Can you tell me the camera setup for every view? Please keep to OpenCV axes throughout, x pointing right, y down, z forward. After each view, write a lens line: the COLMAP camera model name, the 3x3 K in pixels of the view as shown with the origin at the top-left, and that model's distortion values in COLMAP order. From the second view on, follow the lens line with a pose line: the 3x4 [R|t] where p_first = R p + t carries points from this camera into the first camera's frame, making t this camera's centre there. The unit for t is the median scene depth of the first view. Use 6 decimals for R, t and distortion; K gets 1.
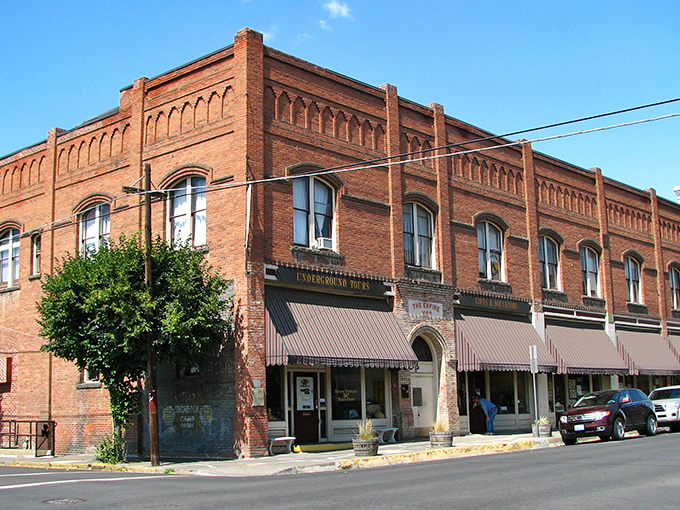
lens RADIAL K [[908.9, 0, 340.0], [0, 908.9, 255.0], [0, 0, 1]] dist [-0.001476, -0.000997]
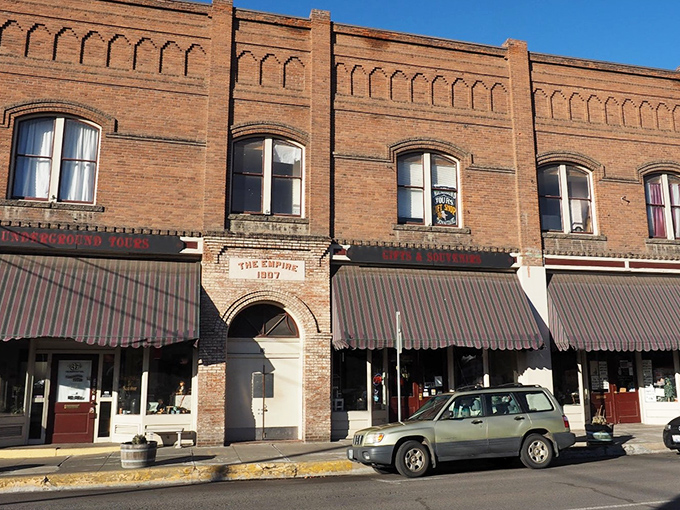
lens RADIAL K [[603.6, 0, 340.0], [0, 603.6, 255.0], [0, 0, 1]] dist [0.011634, -0.005802]
pose [[0.828671, -0.091334, -0.552234, 0.390592], [0.080684, 0.995785, -0.043619, 0.069078], [0.553890, -0.008411, 0.832547, 0.568524]]
